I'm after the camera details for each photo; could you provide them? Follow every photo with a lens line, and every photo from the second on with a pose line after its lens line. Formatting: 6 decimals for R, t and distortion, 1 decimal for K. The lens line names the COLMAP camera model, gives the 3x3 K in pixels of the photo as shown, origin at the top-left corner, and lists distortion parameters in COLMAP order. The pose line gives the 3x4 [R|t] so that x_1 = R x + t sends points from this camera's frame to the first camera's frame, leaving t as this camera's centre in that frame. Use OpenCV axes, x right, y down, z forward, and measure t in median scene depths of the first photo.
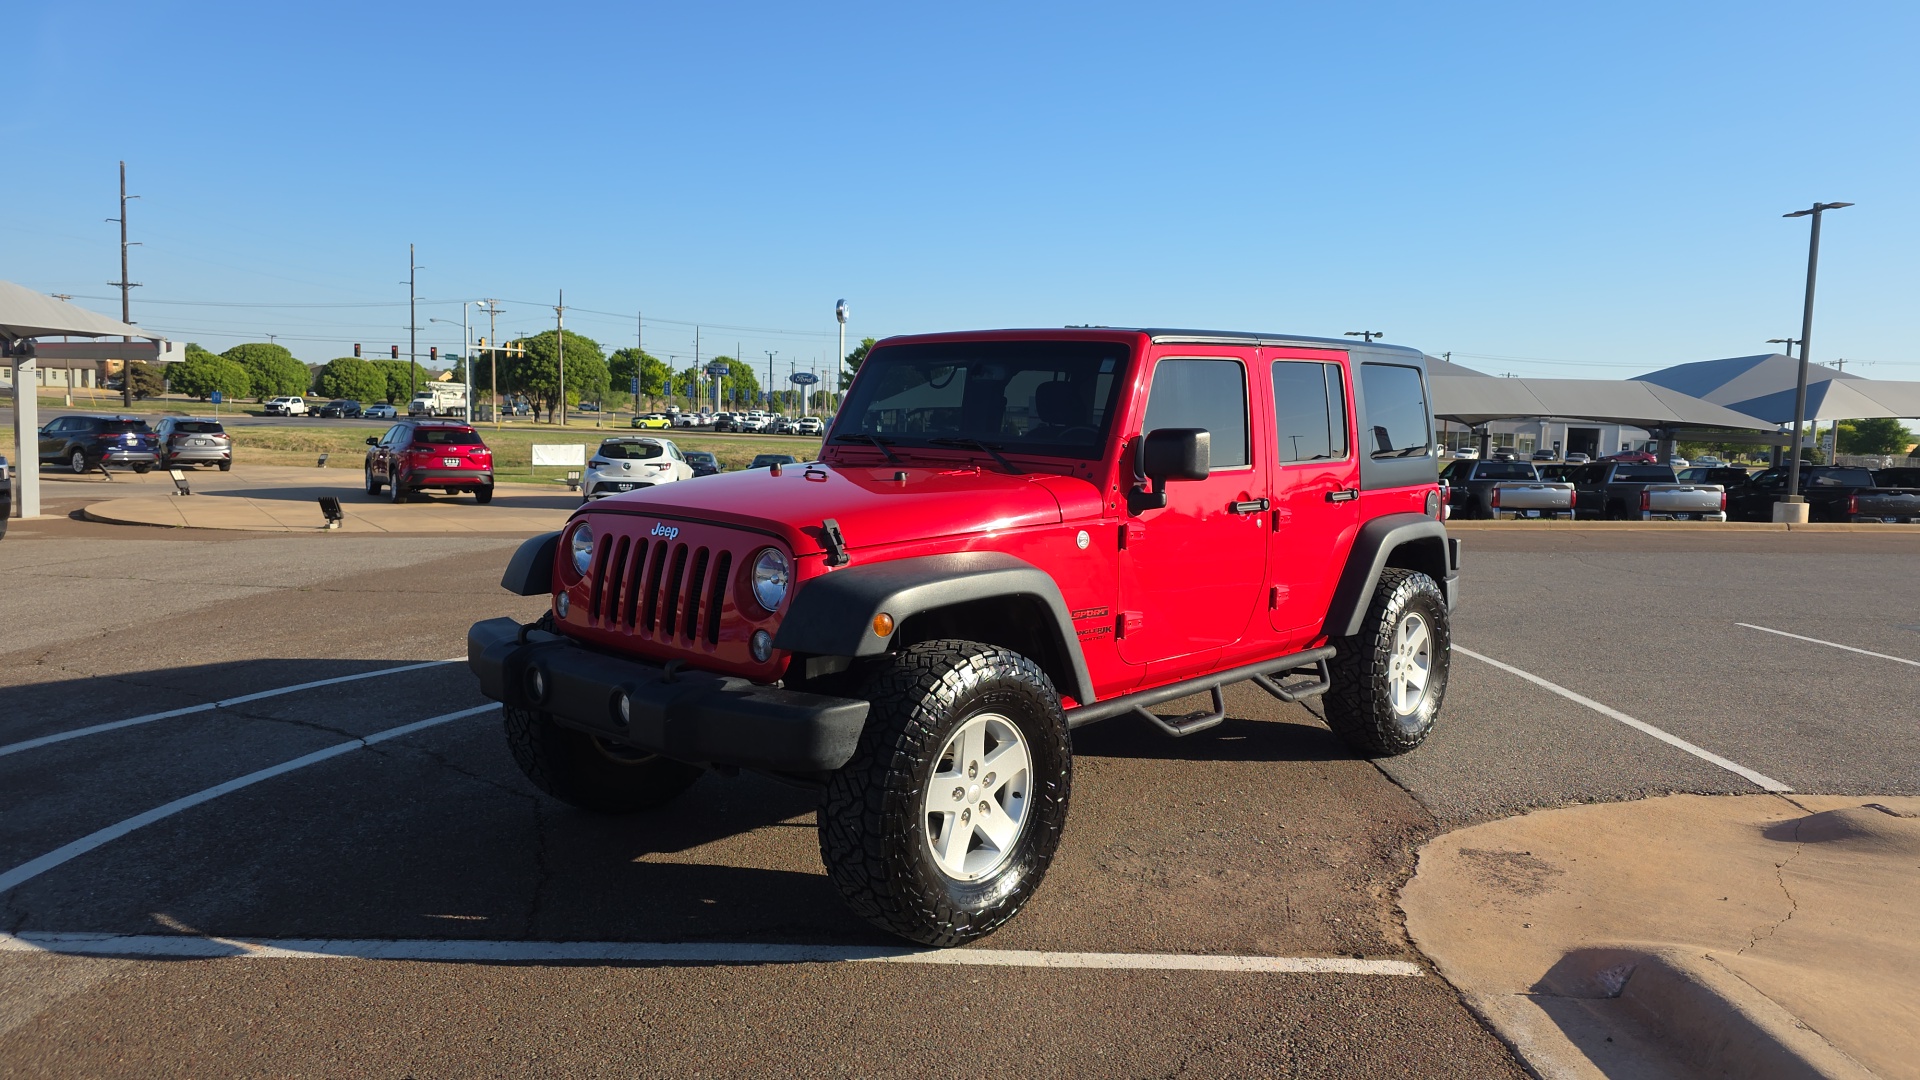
lens RADIAL K [[1316.2, 0, 1057.4], [0, 1316.2, 562.3], [0, 0, 1]] dist [0.028532, -0.004229]
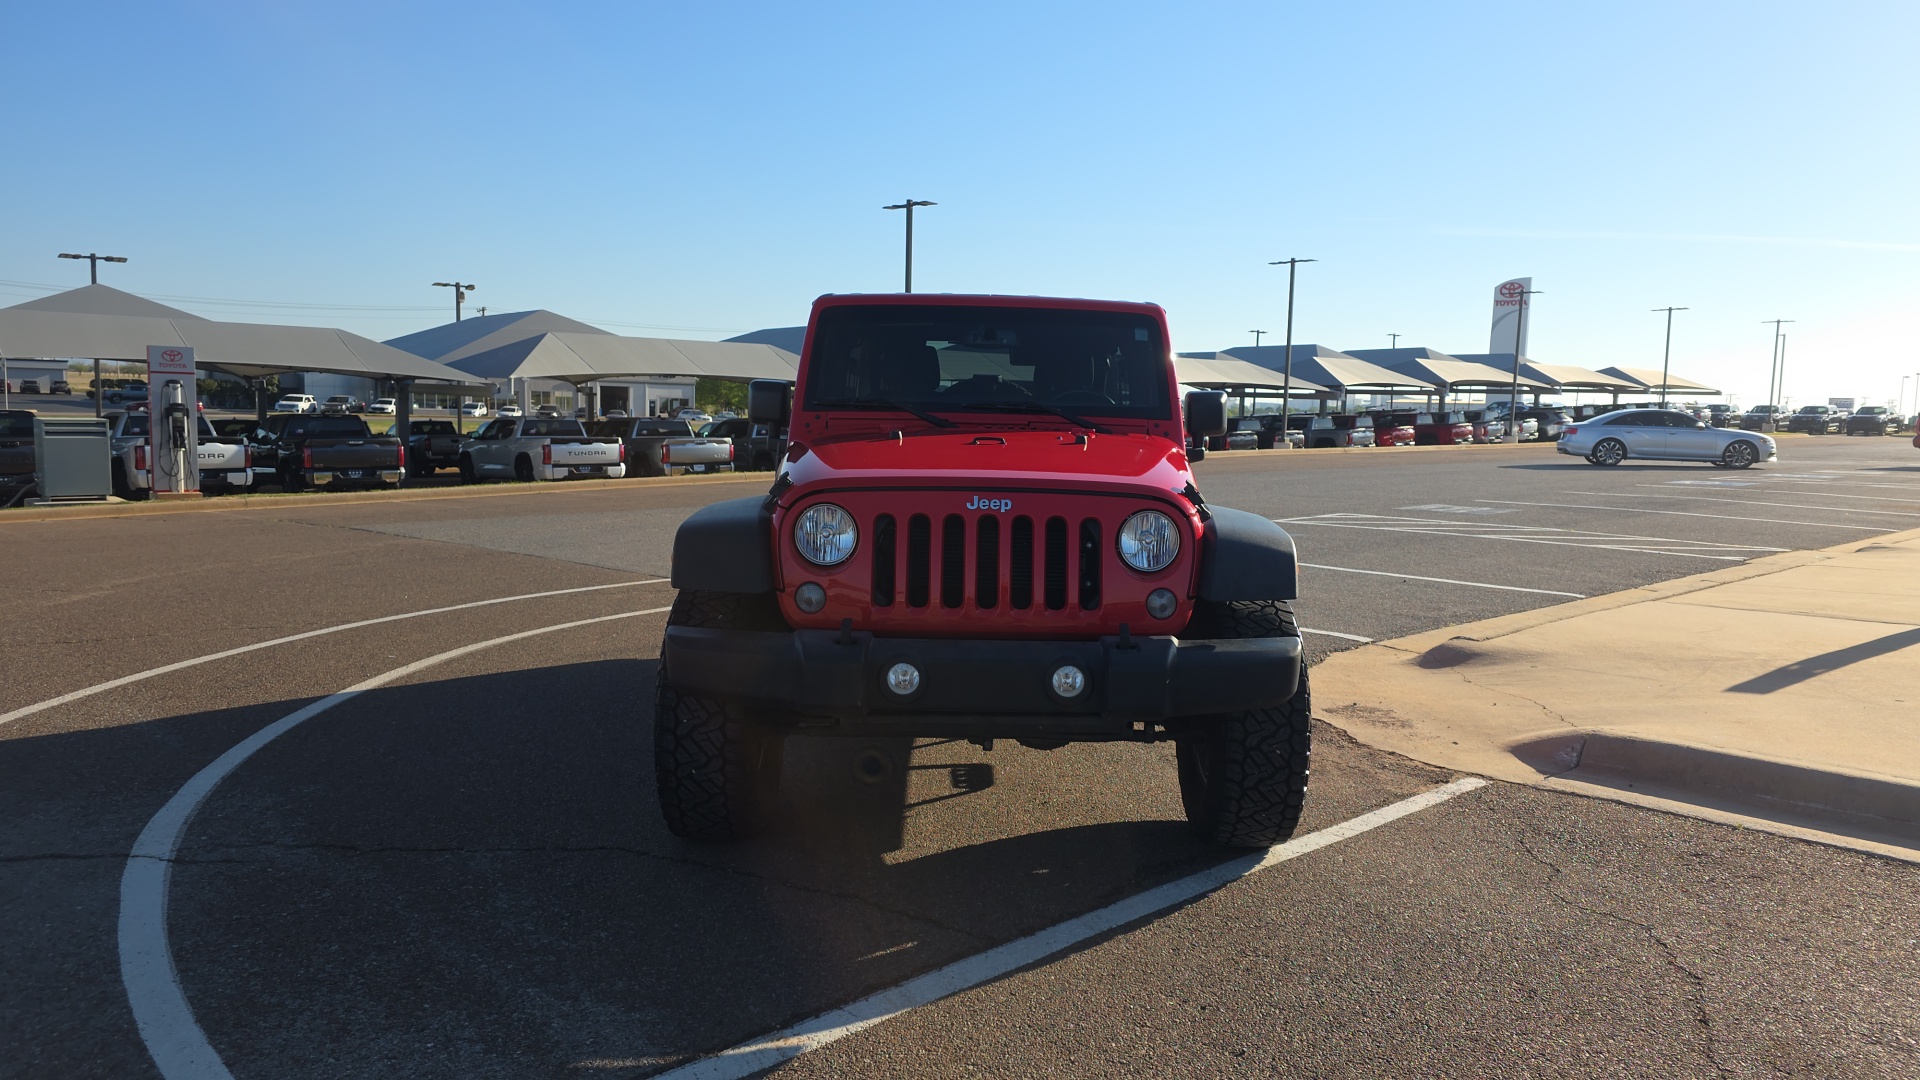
lens RADIAL K [[1291.9, 0, 1037.0], [0, 1291.9, 575.9], [0, 0, 1]] dist [0.039977, -0.001716]
pose [[0.734091, -0.101821, 0.671374, -0.159721], [0.071954, 0.994792, 0.072196, -0.006664], [-0.675228, -0.004690, 0.737594, 0.049790]]
